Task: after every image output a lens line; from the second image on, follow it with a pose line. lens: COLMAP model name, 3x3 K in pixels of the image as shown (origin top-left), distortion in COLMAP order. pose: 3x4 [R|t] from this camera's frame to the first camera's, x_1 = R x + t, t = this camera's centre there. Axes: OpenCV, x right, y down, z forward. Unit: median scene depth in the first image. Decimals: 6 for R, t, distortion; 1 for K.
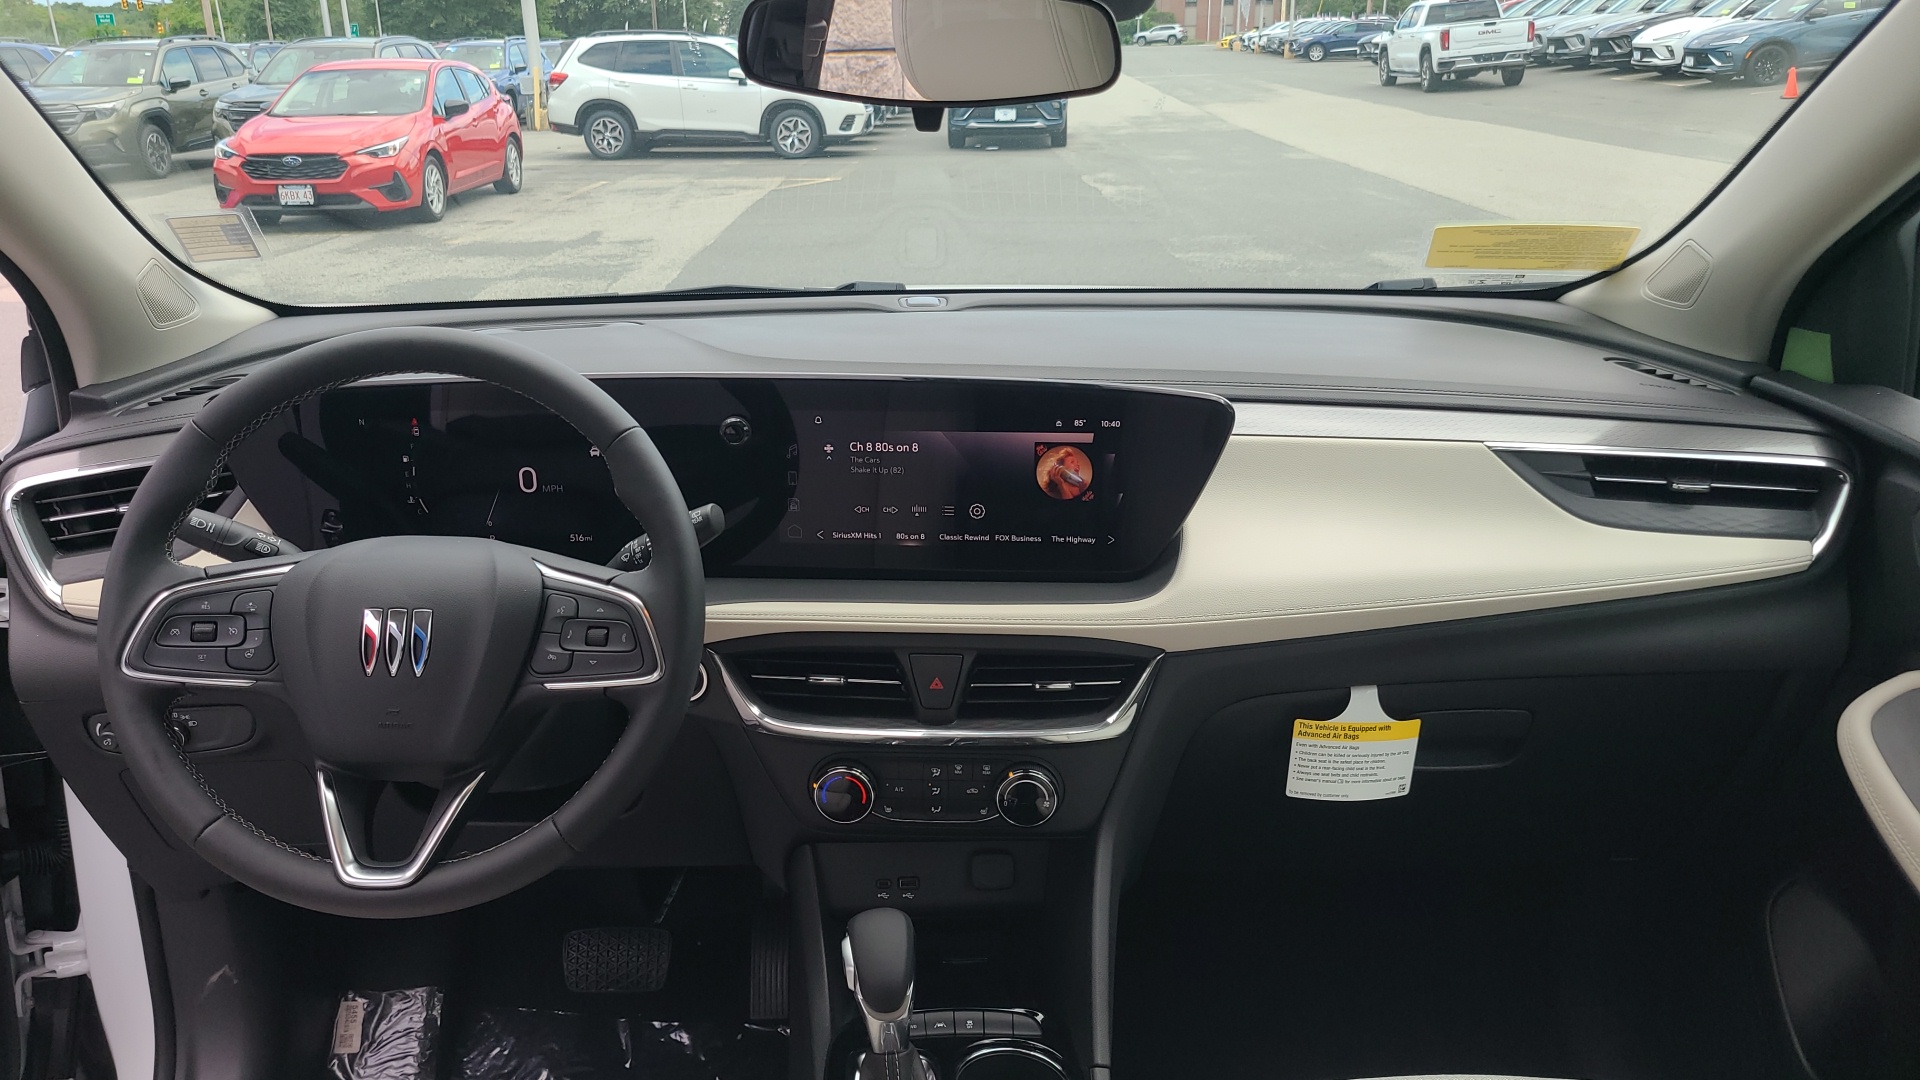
lens RADIAL K [[1464.9, 0, 948.5], [0, 1464.9, 538.3], [0, 0, 1]] dist [0.016295, -0.007197]
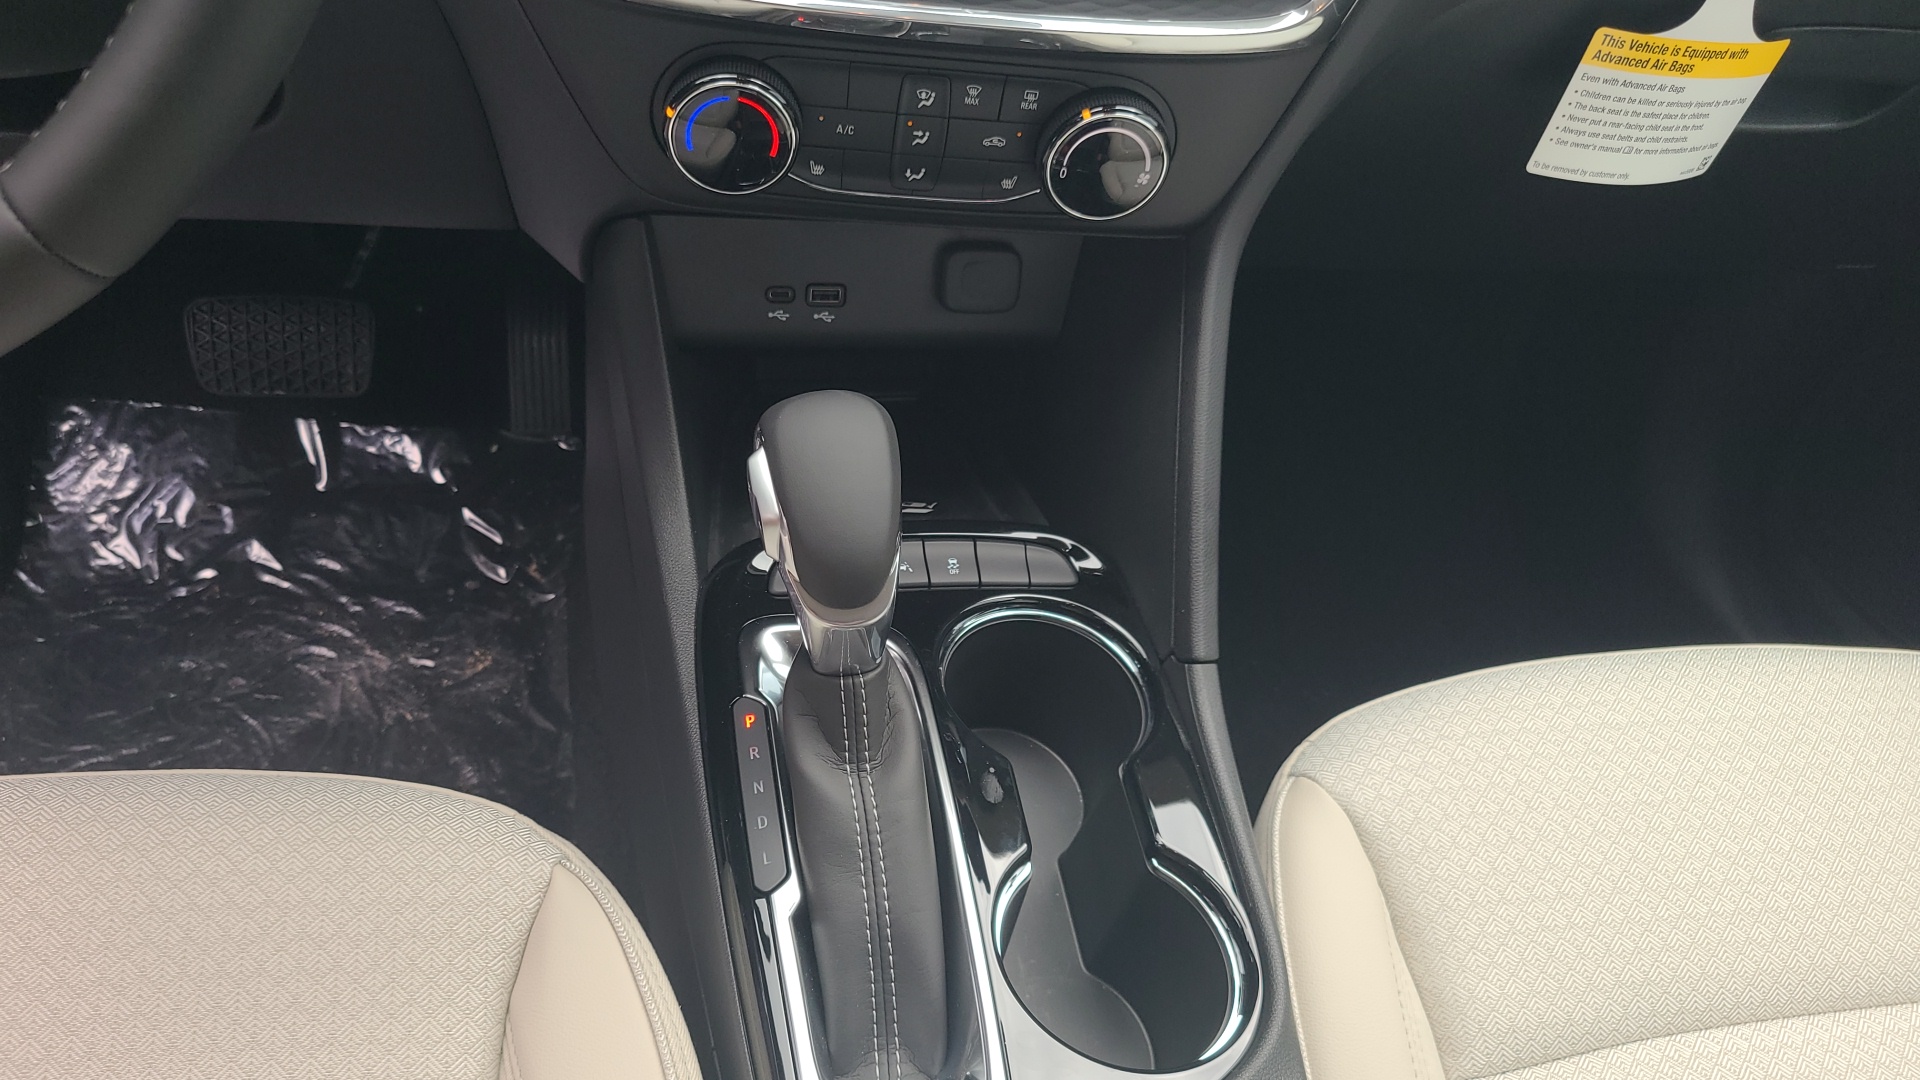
lens RADIAL K [[1461.0, 0, 936.7], [0, 1461.0, 545.7], [0, 0, 1]] dist [0.047359, -0.027287]
pose [[0.983392, 0.004229, 0.181446, -0.091280], [-0.089021, 0.882450, 0.461906, 0.066644], [-0.158164, -0.470387, 0.868171, 0.512570]]
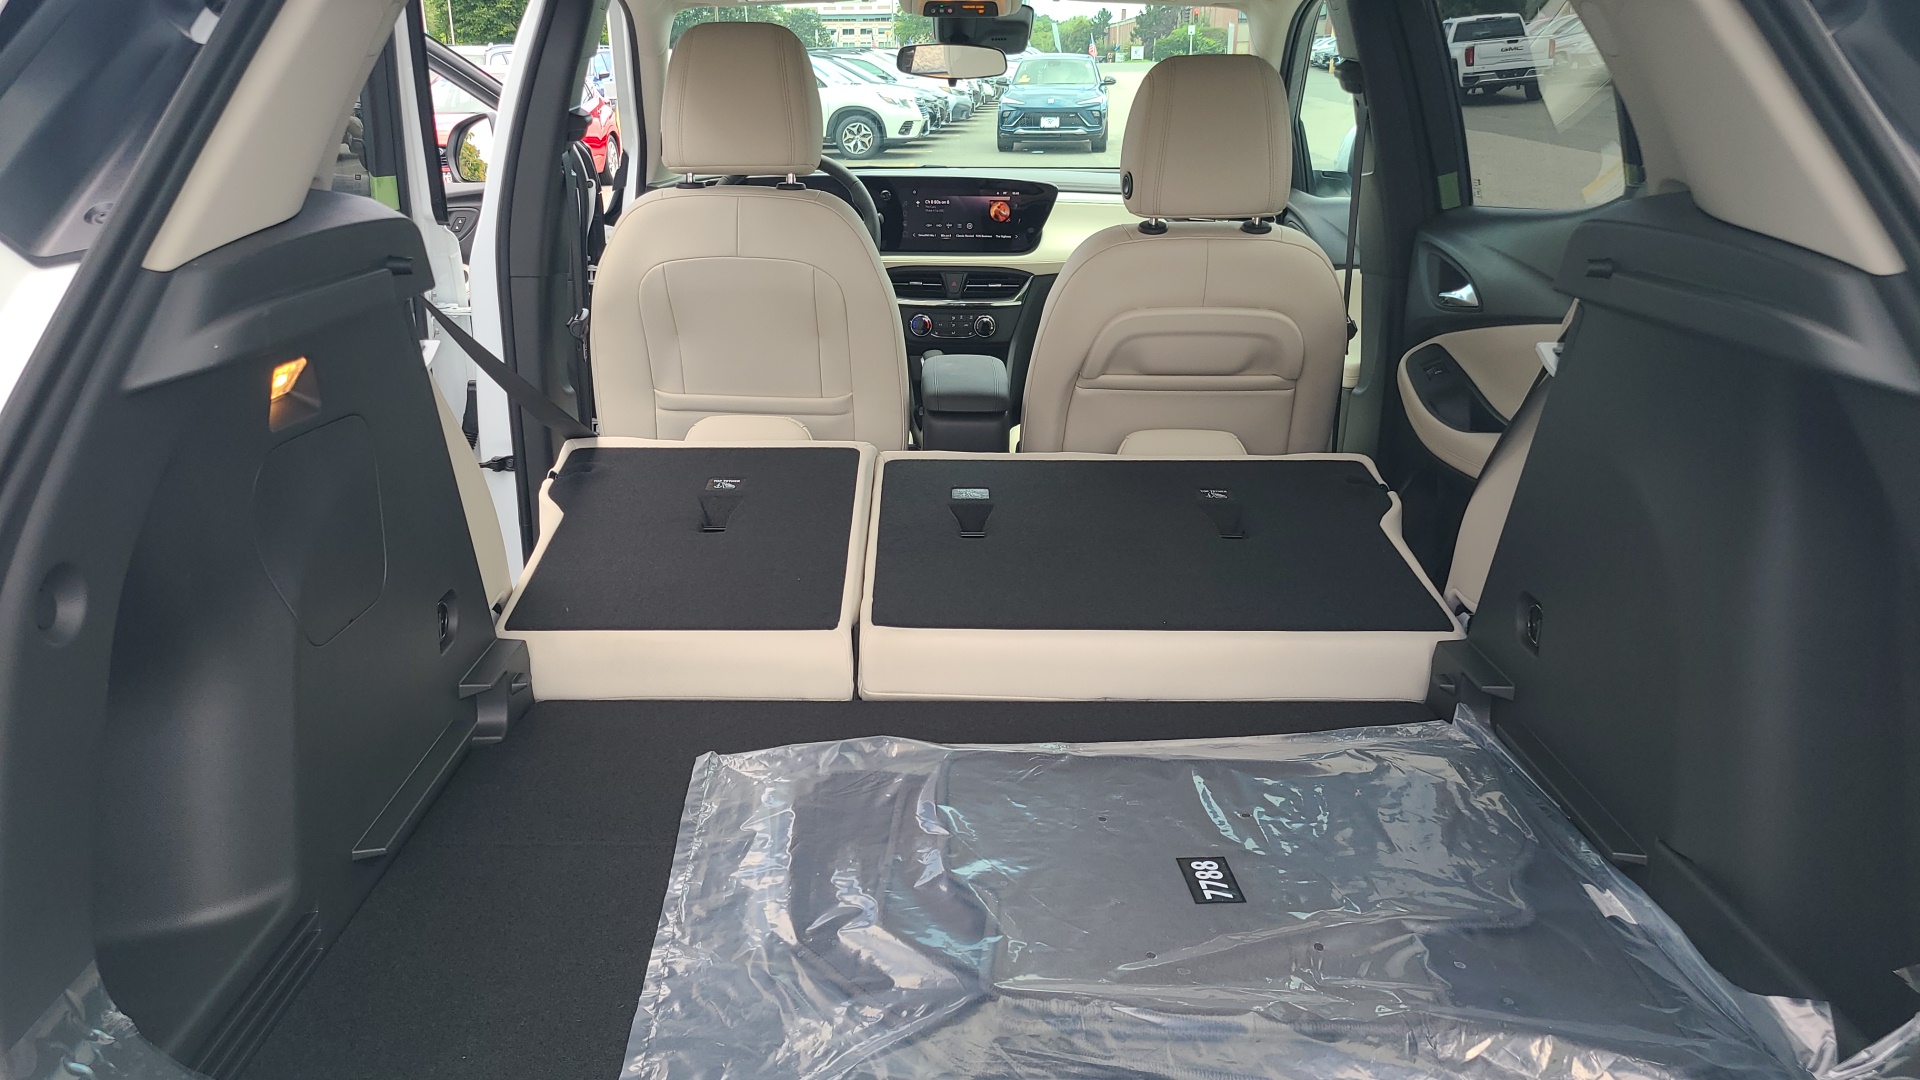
lens RADIAL K [[1464.9, 0, 960.0], [0, 1464.9, 540.0], [0, 0, 1]] dist [0.037112, -0.005185]
pose [[0.999544, 0.017418, -0.024680, 0.080885], [-0.017595, 0.999821, -0.006972, 0.601357], [0.024554, 0.007403, 0.999671, -1.807945]]
